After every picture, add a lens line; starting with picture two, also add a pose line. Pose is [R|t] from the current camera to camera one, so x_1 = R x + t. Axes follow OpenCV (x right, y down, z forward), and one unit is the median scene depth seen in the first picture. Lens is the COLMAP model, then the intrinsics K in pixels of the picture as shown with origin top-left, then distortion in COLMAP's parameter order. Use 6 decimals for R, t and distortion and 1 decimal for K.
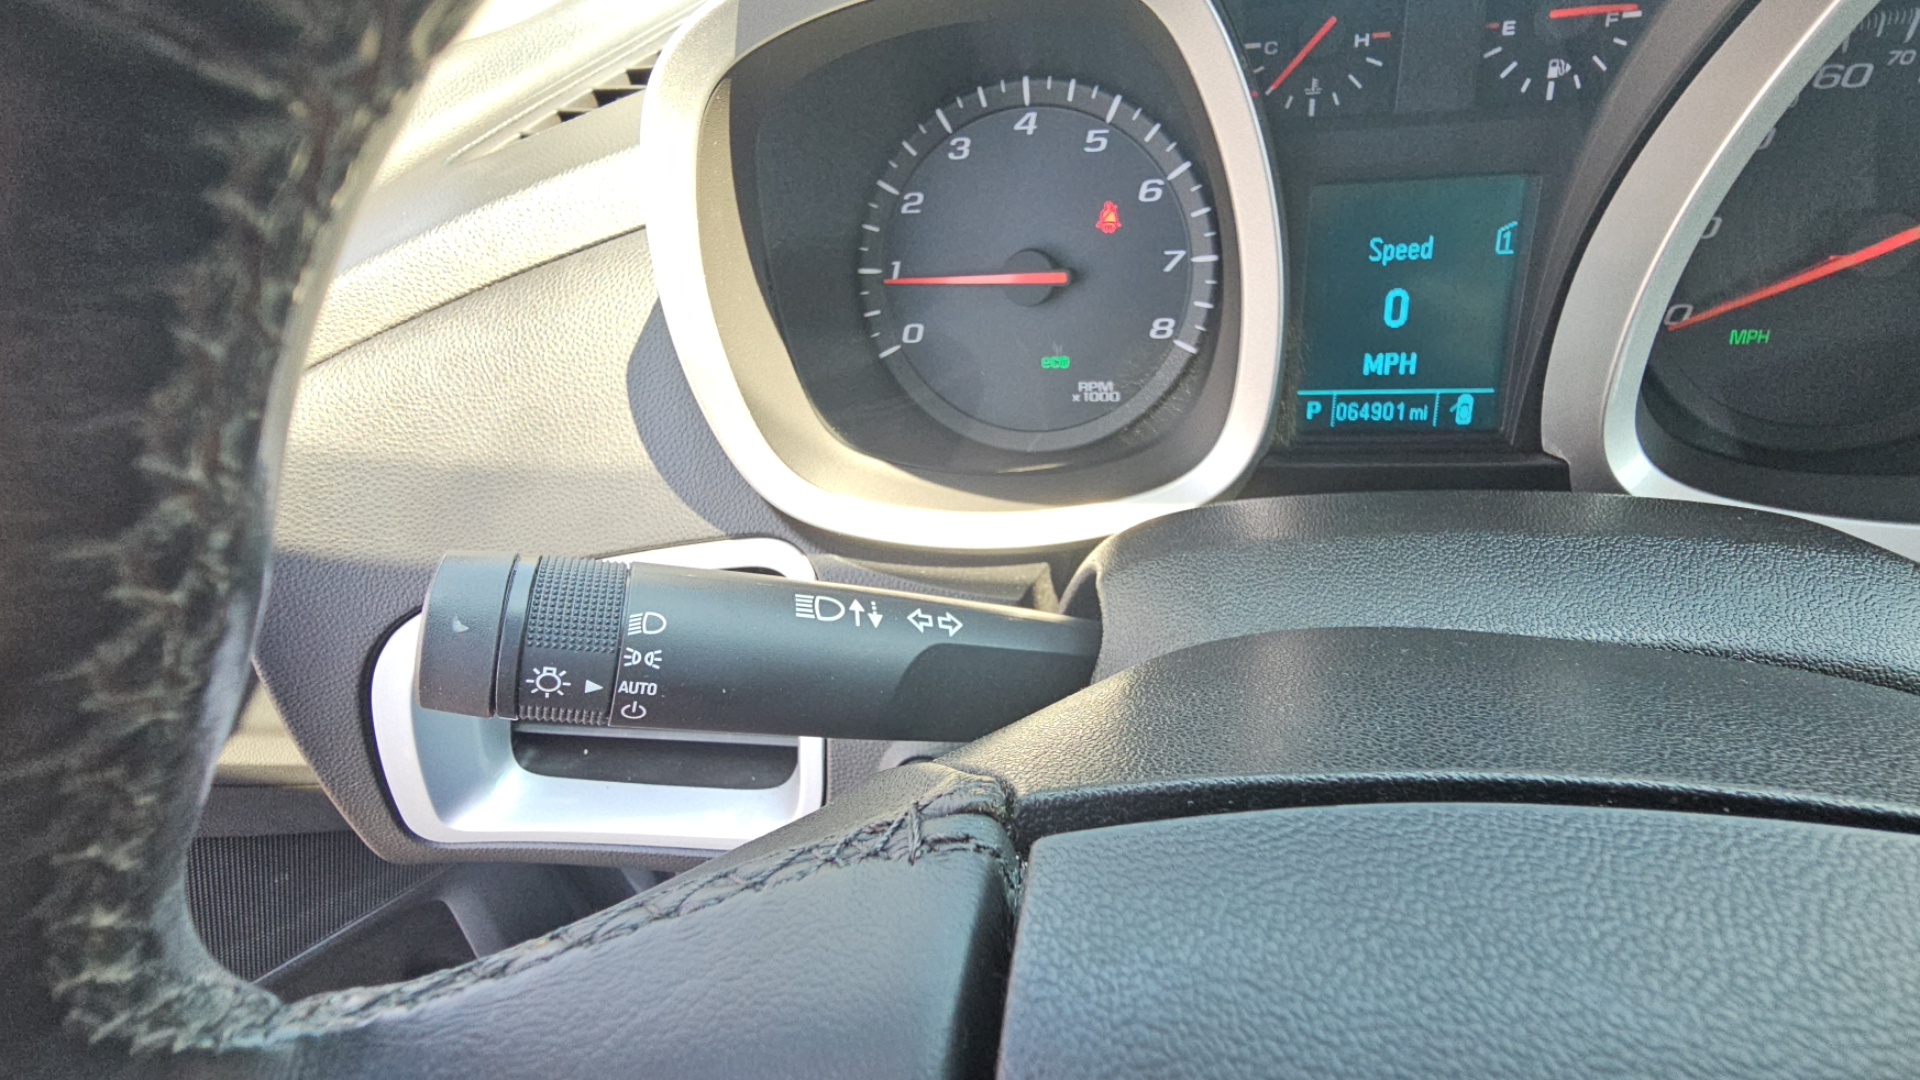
lens RADIAL K [[886.1, 0, 981.8], [0, 886.1, 540.0], [0, 0, 1]] dist [0.011065, -0.007536]
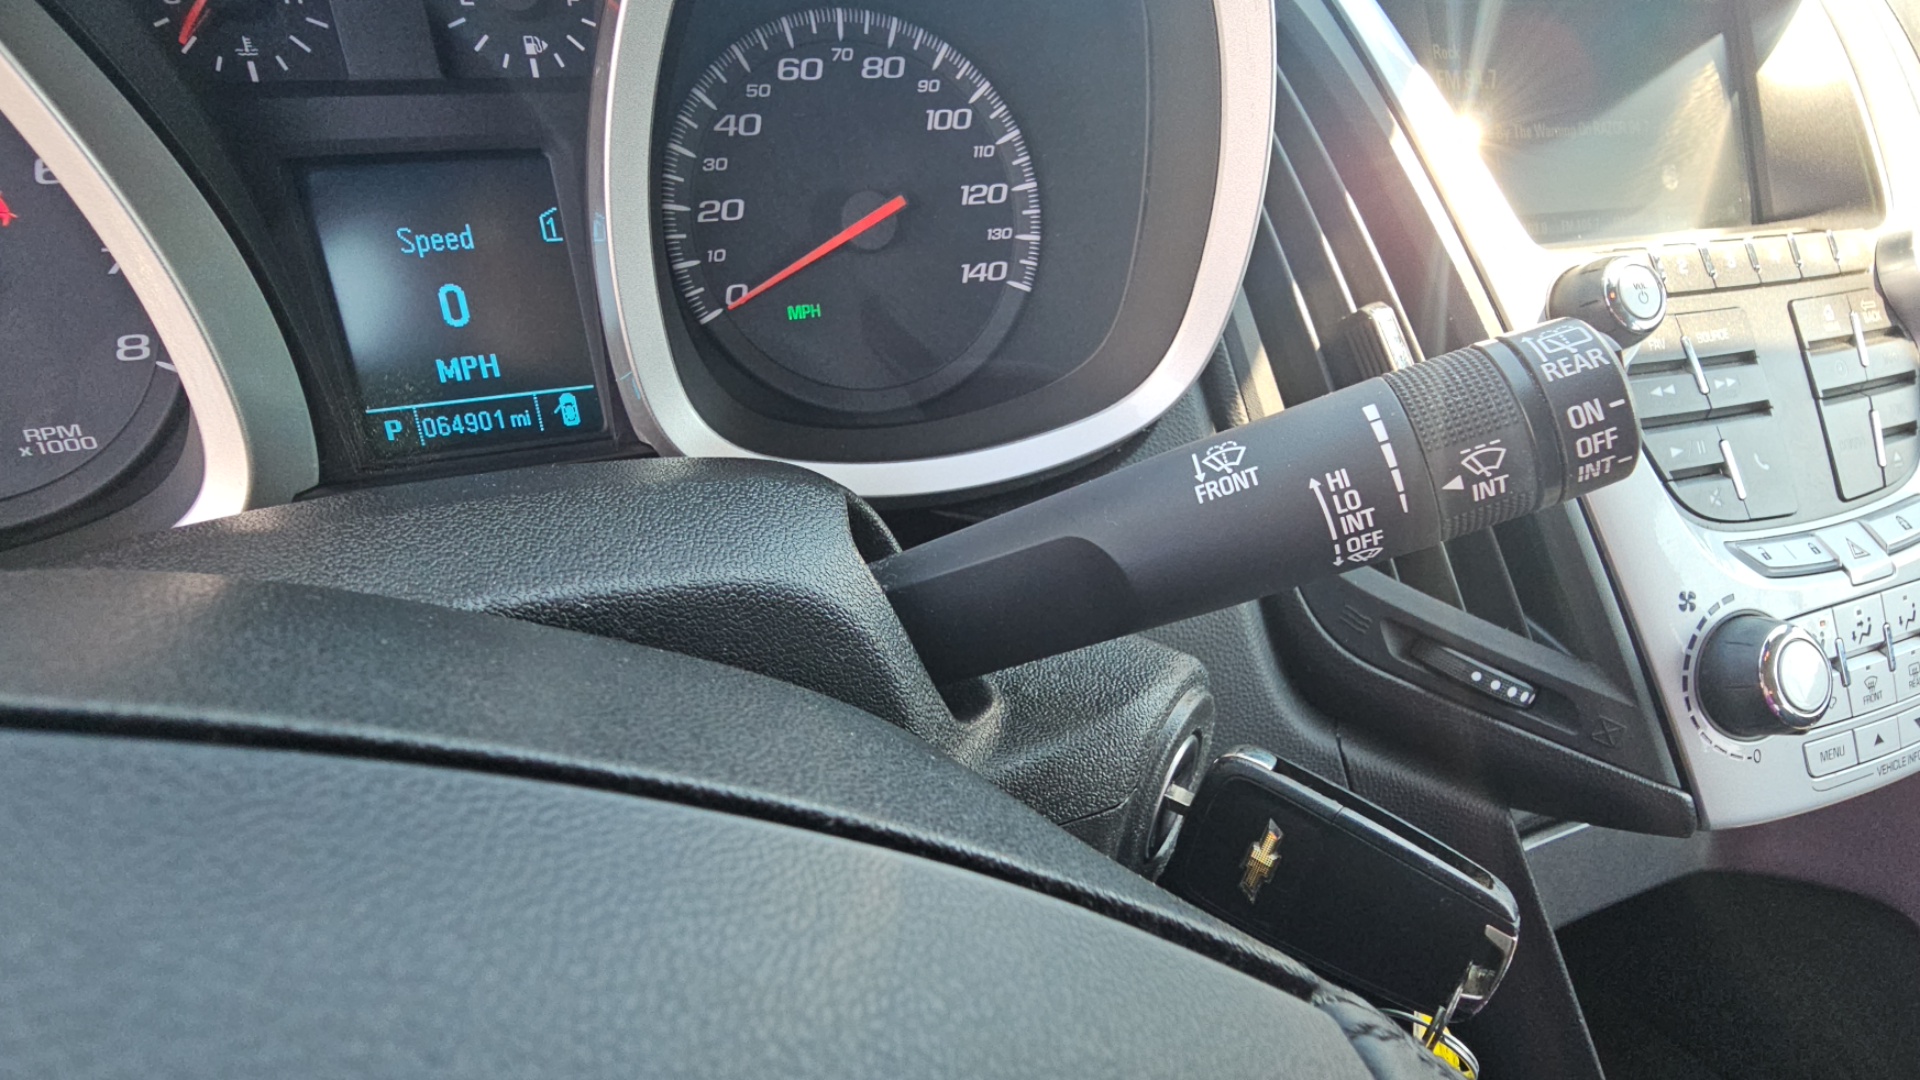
lens RADIAL K [[878.9, 0, 979.5], [0, 878.9, 544.4], [0, 0, 1]] dist [0.010545, -0.007869]
pose [[0.861965, -0.174647, 0.475935, 0.462557], [0.212730, 0.976742, -0.026854, 0.109950], [-0.460176, 0.124392, 0.879070, 0.010723]]
